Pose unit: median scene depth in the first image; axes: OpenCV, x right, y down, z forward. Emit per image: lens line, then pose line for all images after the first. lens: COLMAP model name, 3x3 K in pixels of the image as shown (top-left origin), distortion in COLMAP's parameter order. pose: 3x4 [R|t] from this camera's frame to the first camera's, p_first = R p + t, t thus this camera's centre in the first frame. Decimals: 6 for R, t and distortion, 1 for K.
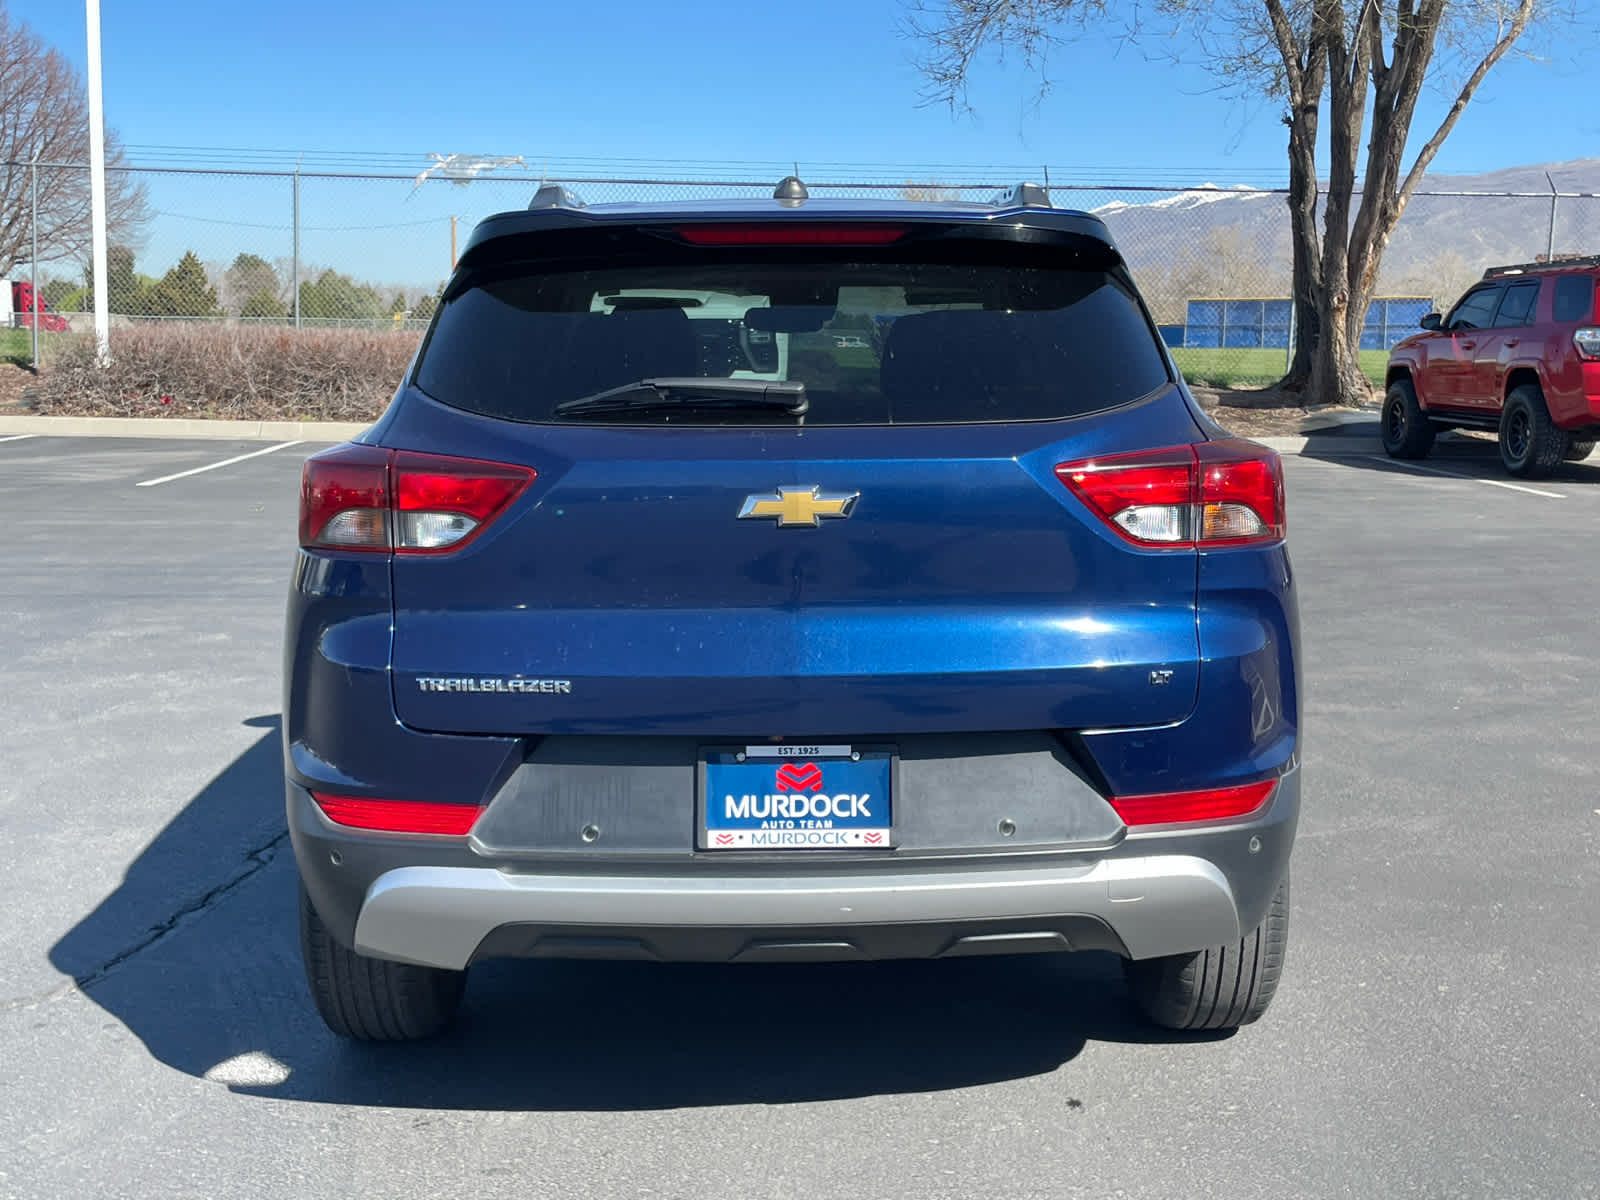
lens RADIAL K [[1843.9, 0, 823.8], [0, 1843.9, 580.3], [0, 0, 1]] dist [0.063234, 0.000000]
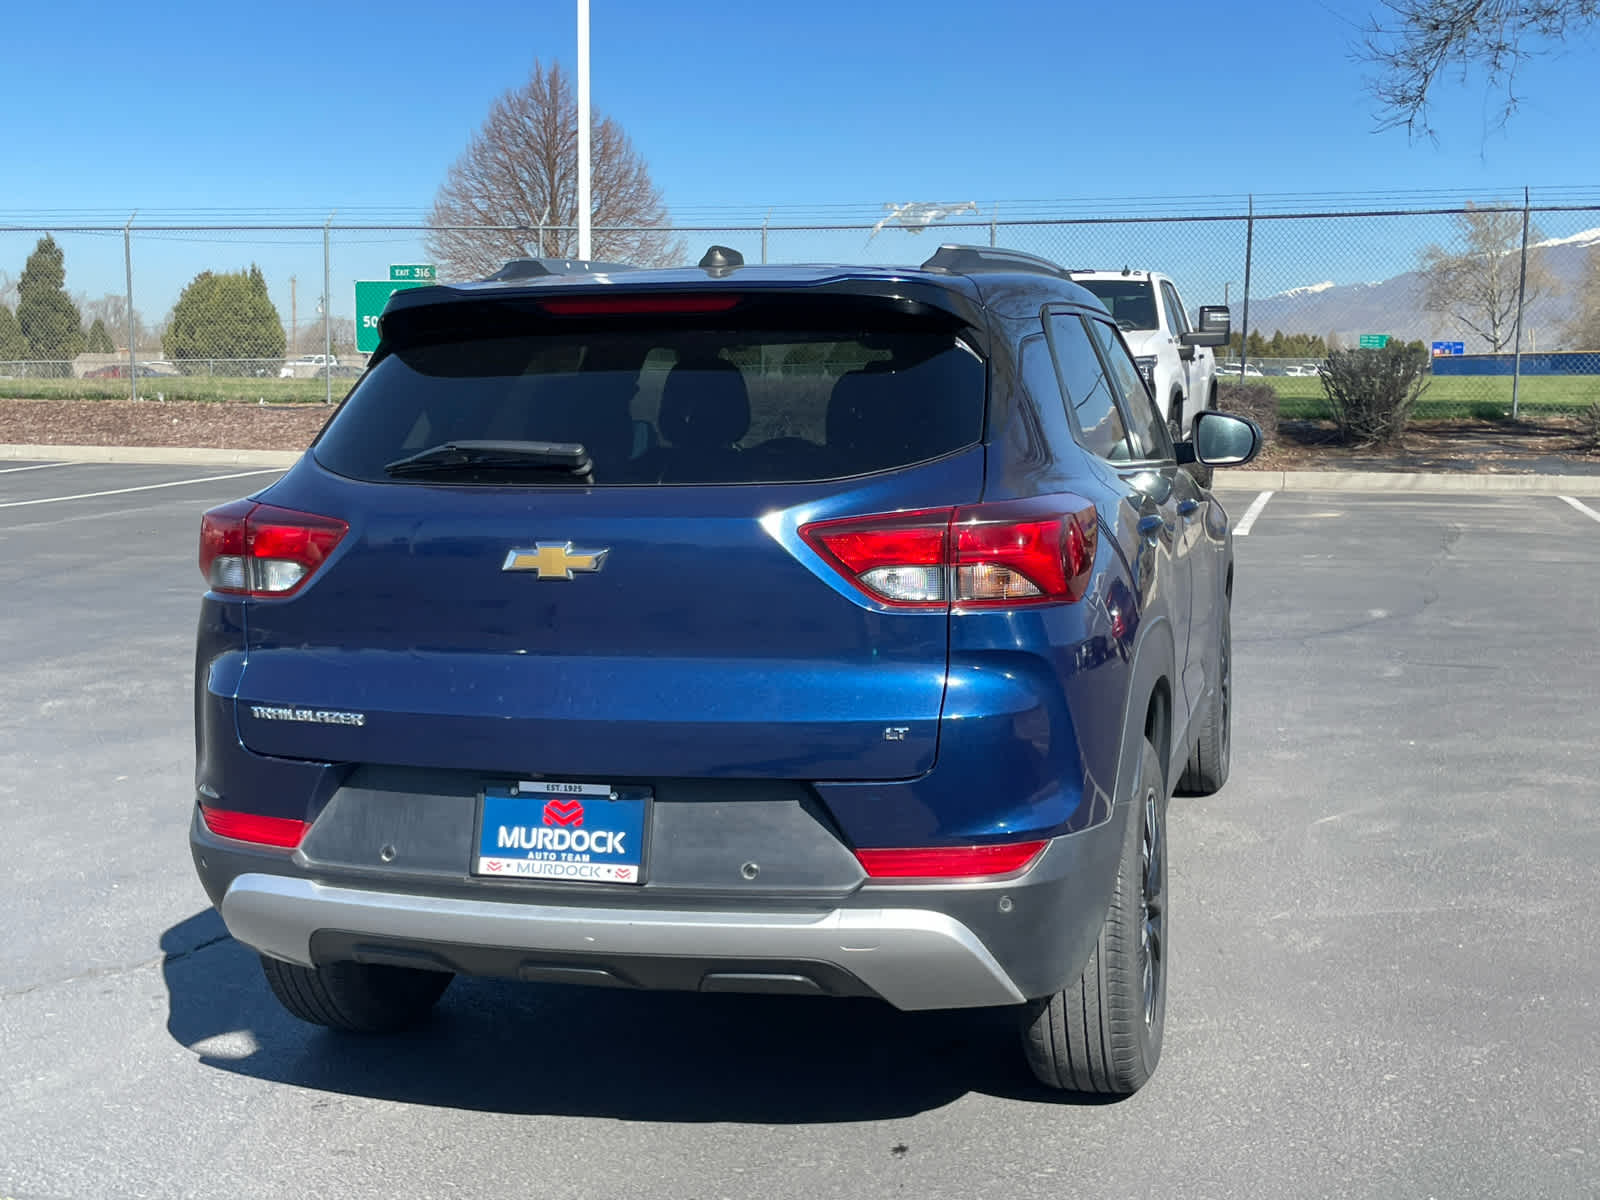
lens RADIAL K [[1843.9, 0, 825.6], [0, 1843.9, 609.6], [0, 0, 1]] dist [0.063234, 0.000000]
pose [[0.959488, 0.025220, -0.280617, 0.423085], [-0.026340, 0.999653, -0.000218, -0.015000], [0.280514, 0.007601, 0.959820, 0.009675]]
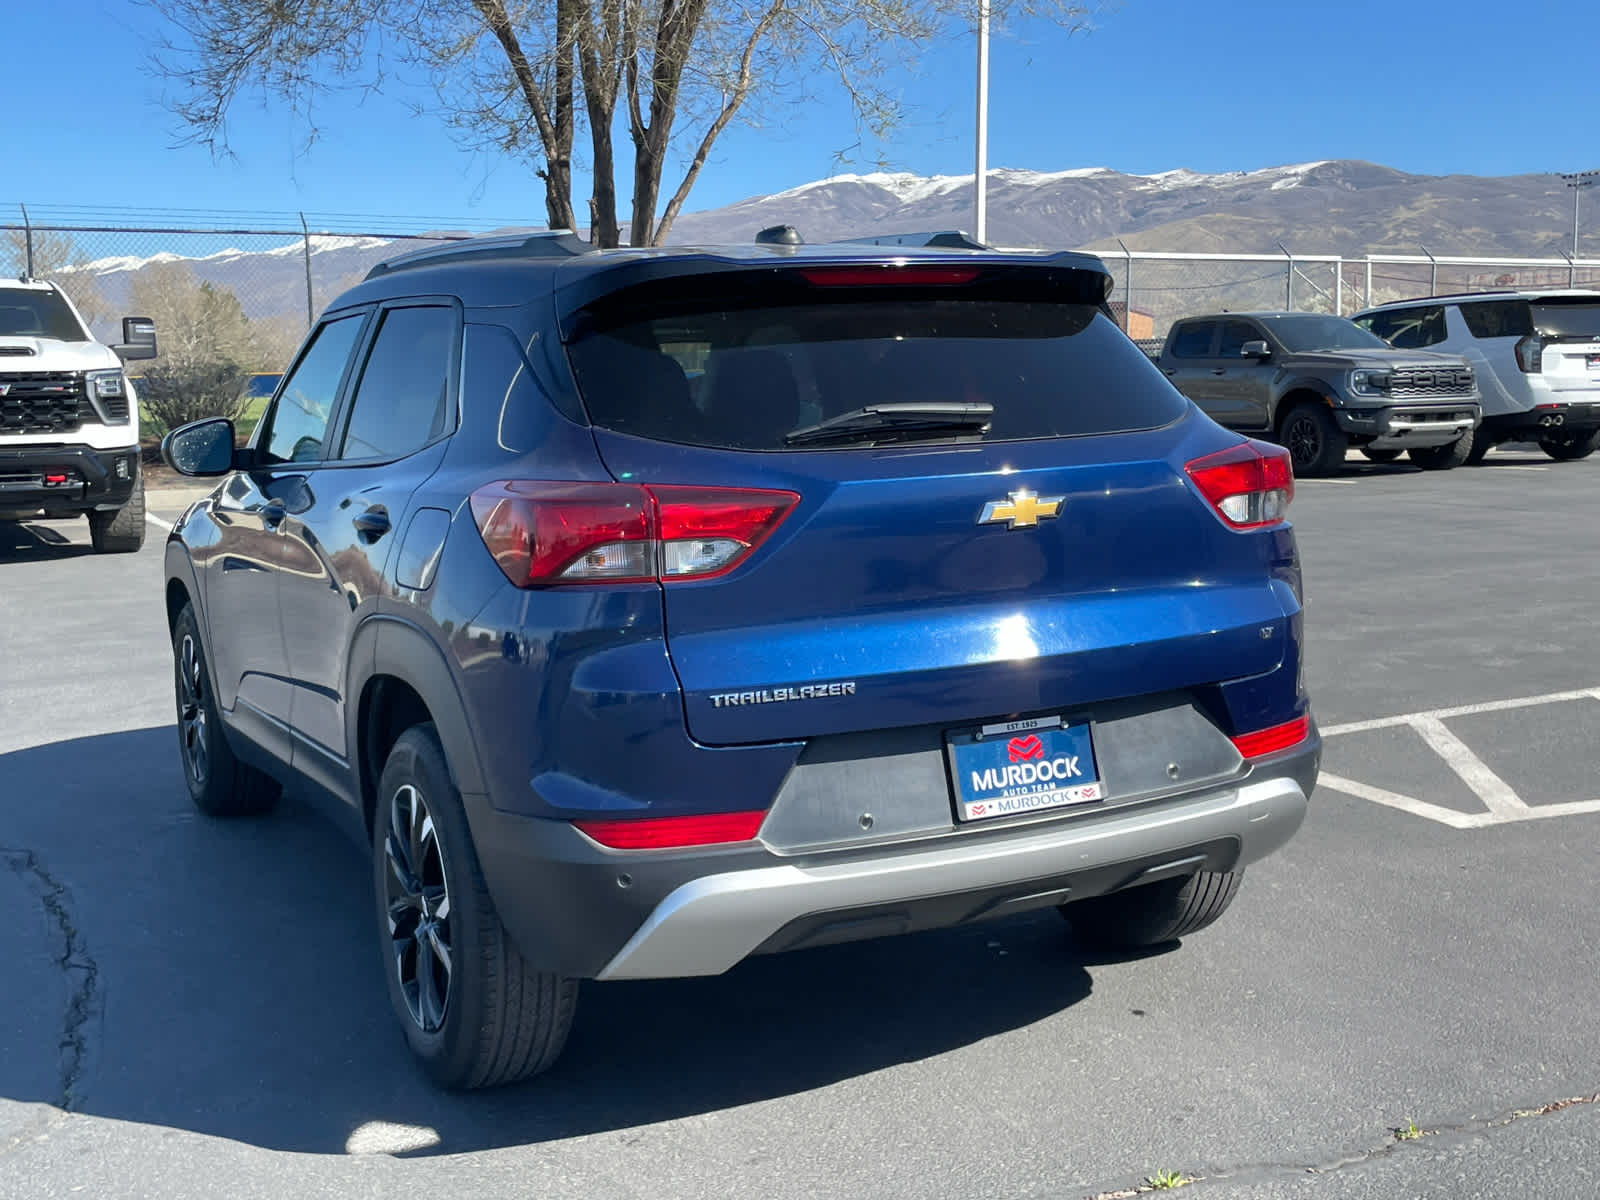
lens RADIAL K [[1843.9, 0, 818.8], [0, 1843.9, 571.1], [0, 0, 1]] dist [0.063234, 0.000000]
pose [[0.900627, -0.075153, 0.428045, -0.595918], [0.088067, 0.996060, -0.010417, -0.001568], [-0.425576, 0.047079, 0.903697, 0.018174]]
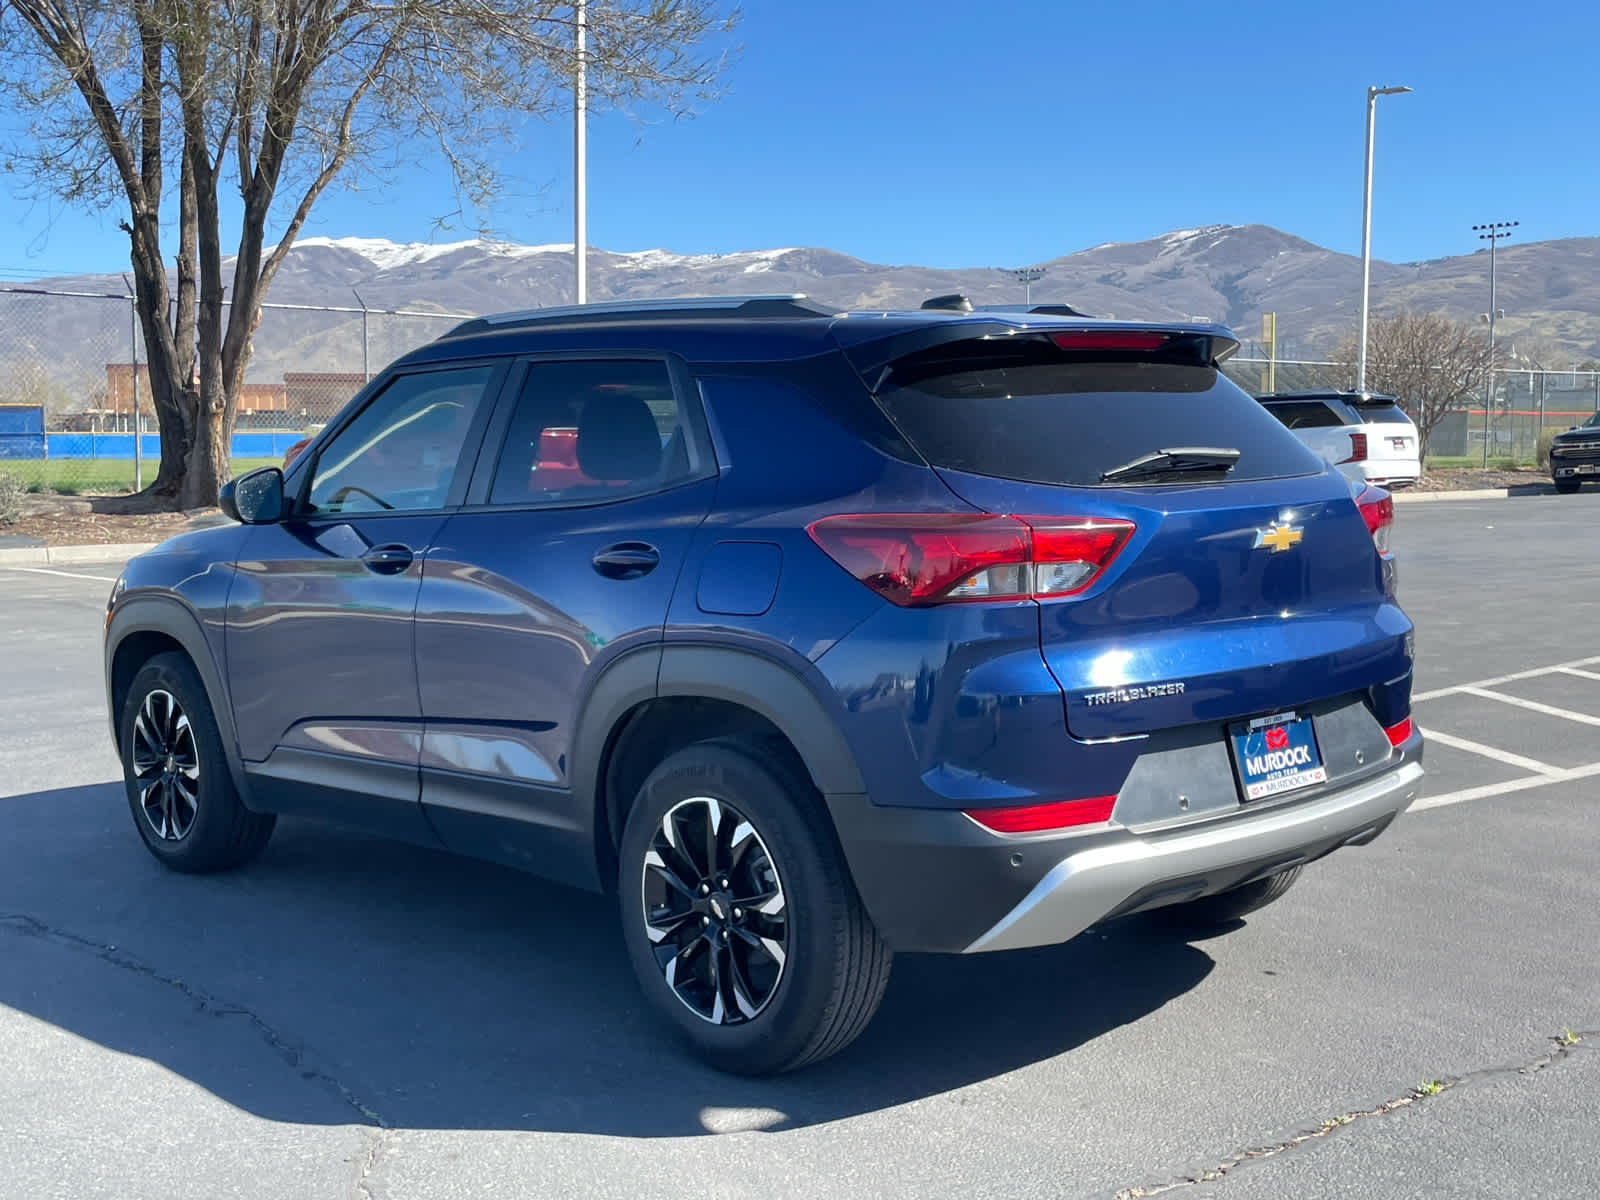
lens RADIAL K [[1843.9, 0, 814.8], [0, 1843.9, 575.5], [0, 0, 1]] dist [0.063234, 0.000000]
pose [[0.748936, -0.067223, 0.659223, -1.131096], [0.106652, 0.994099, -0.019795, -0.021140], [-0.654003, 0.085133, 0.751687, 0.186367]]
